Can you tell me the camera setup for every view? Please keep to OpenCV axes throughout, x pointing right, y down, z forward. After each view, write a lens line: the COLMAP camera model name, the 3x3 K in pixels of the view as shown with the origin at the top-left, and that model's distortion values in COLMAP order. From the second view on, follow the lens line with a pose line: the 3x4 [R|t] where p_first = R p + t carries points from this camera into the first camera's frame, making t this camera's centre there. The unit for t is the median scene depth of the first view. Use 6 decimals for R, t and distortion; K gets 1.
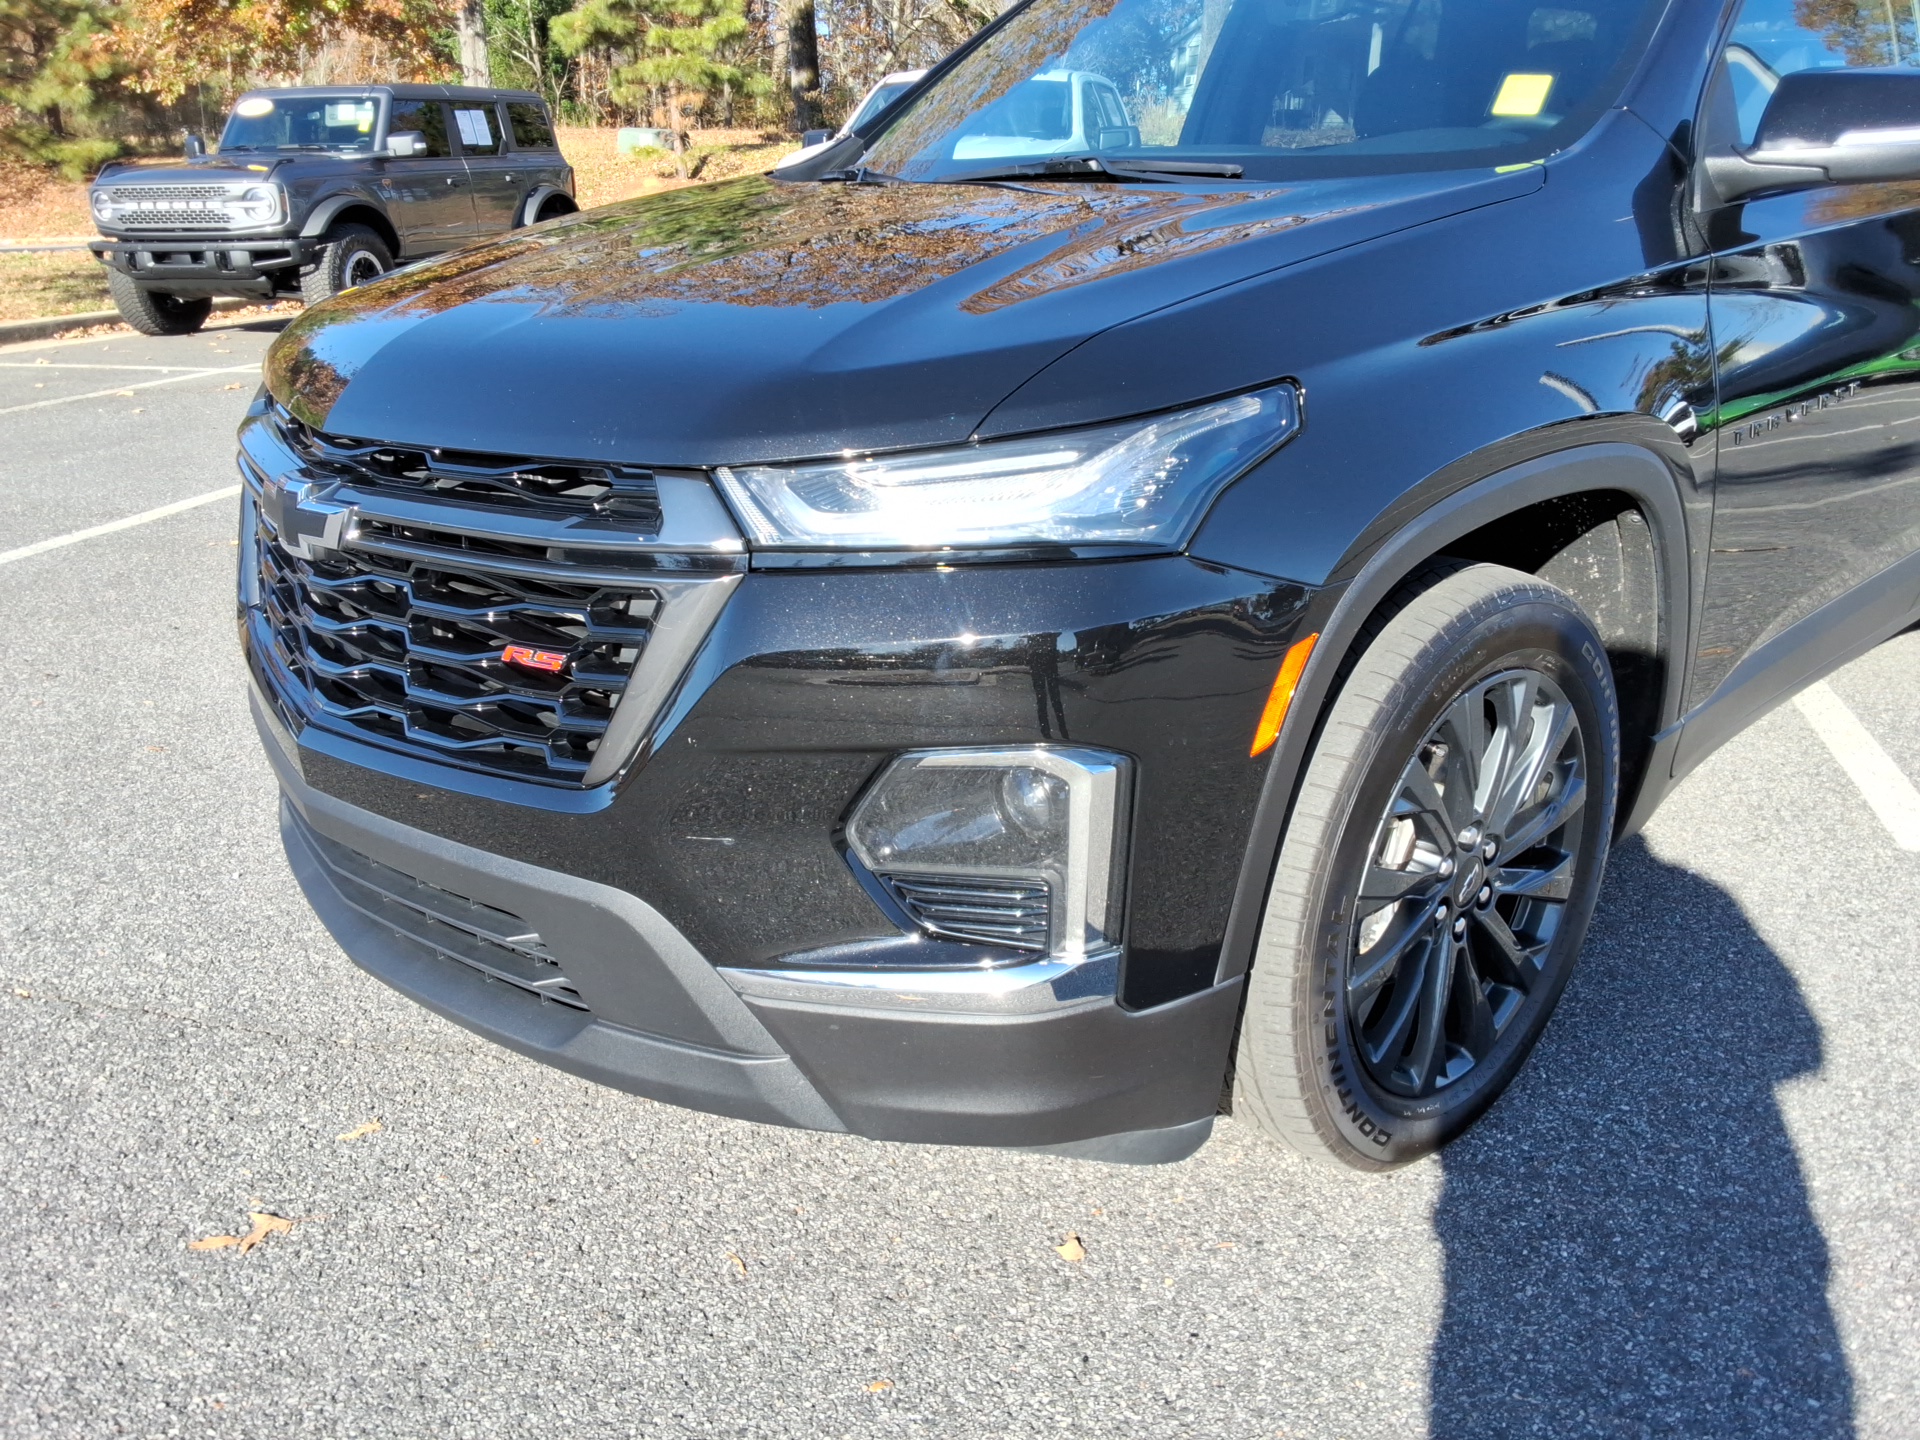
lens RADIAL K [[1544.8, 0, 979.6], [0, 1544.8, 710.7], [0, 0, 1]] dist [0.050299, -0.071517]
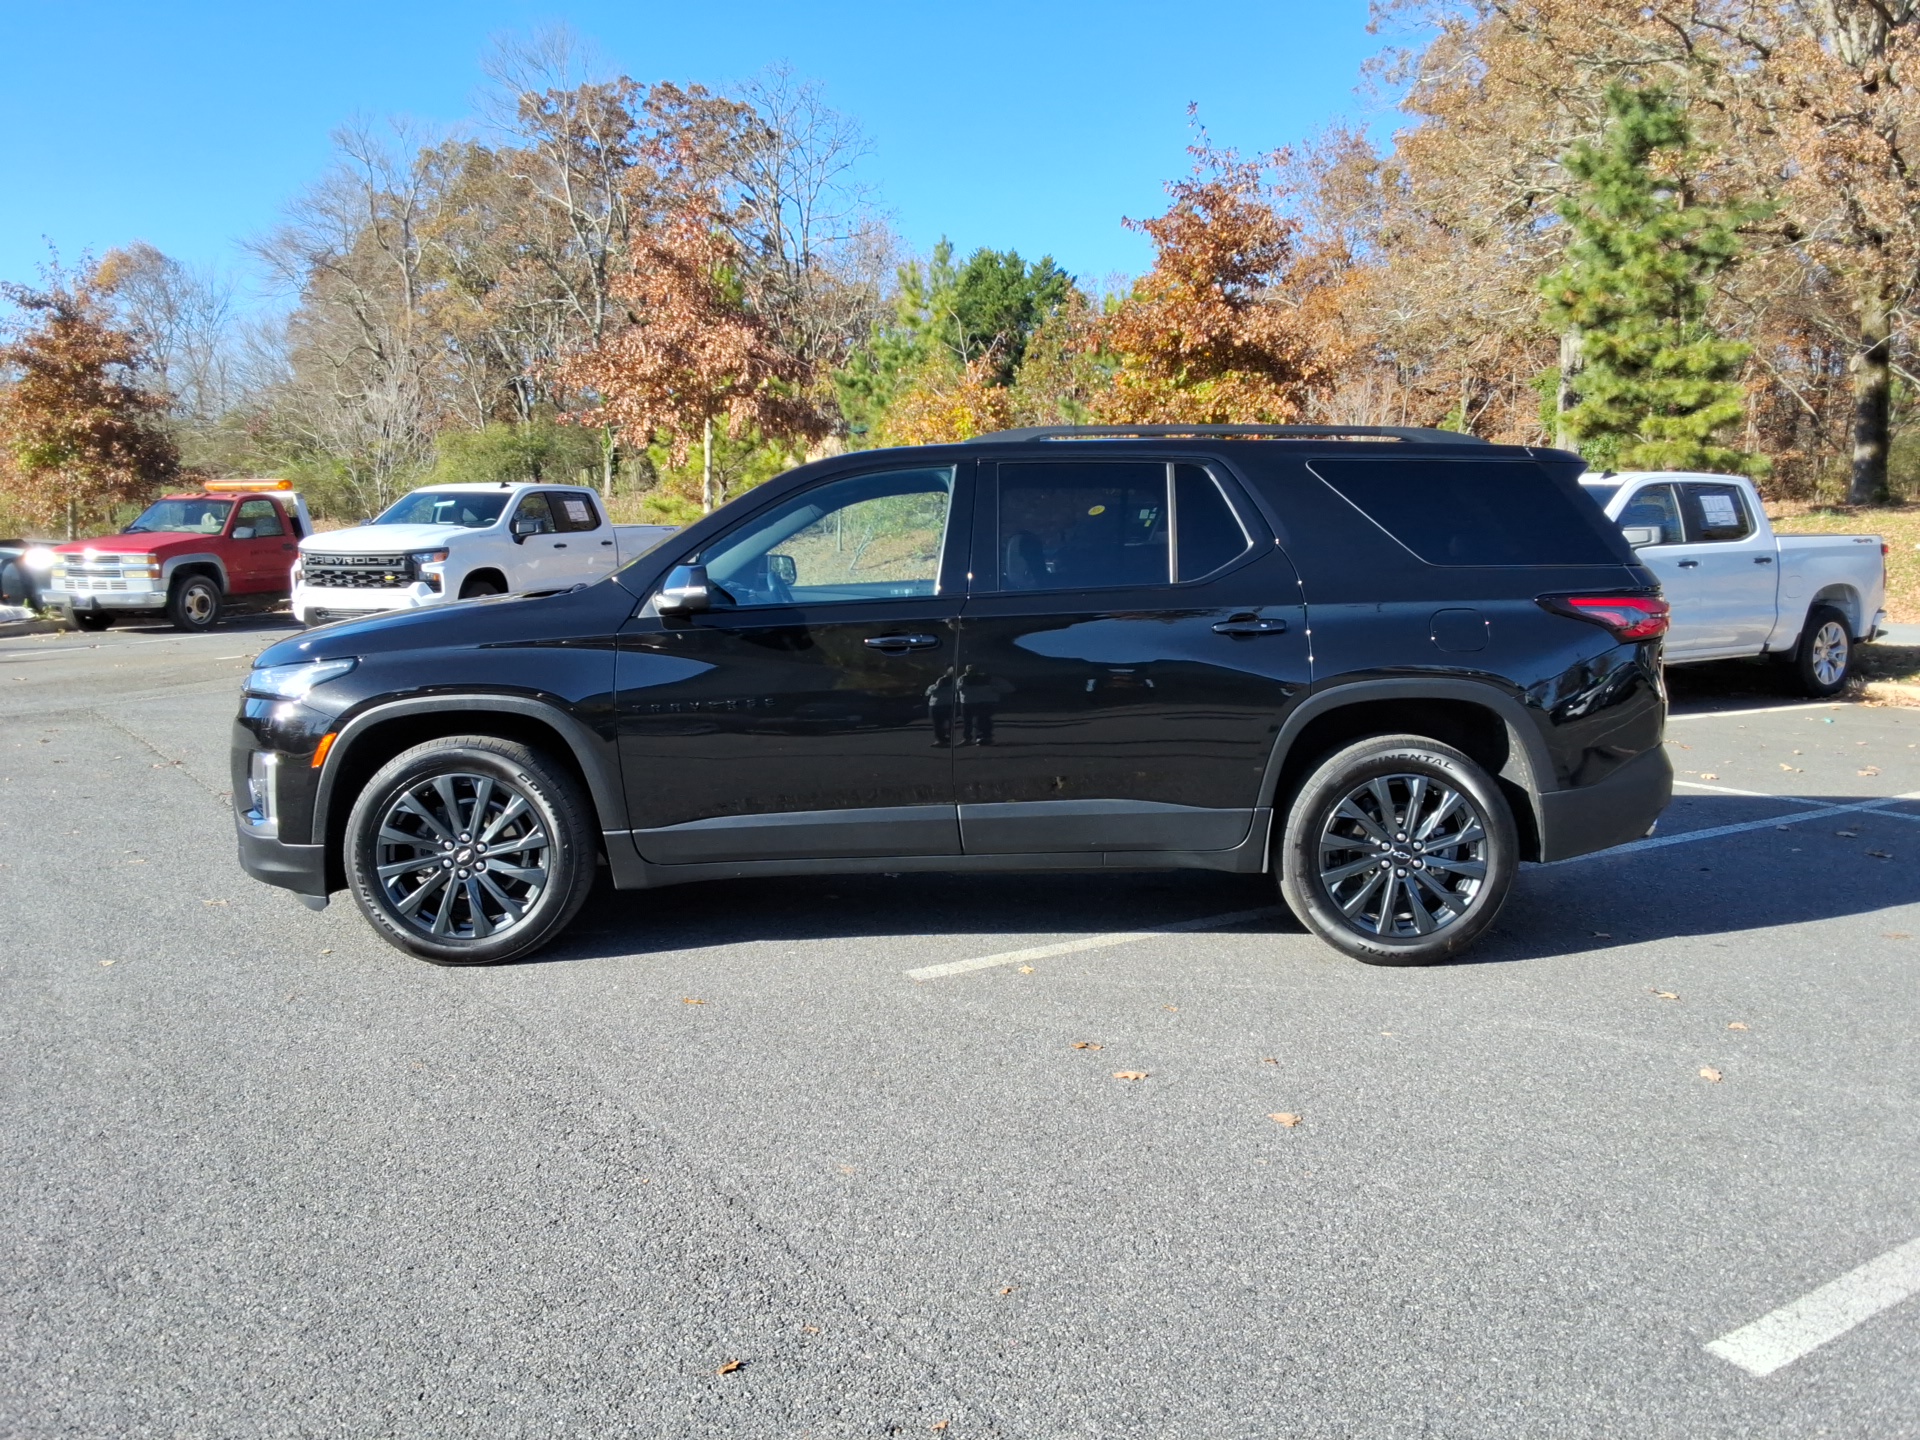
lens RADIAL K [[1567.4, 0, 998.9], [0, 1567.4, 681.4], [0, 0, 1]] dist [0.099779, -0.142843]
pose [[0.743708, 0.074066, -0.664389, 0.446389], [-0.228826, 0.962012, -0.148900, 0.002880], [0.628122, 0.262767, 0.732404, -0.077787]]
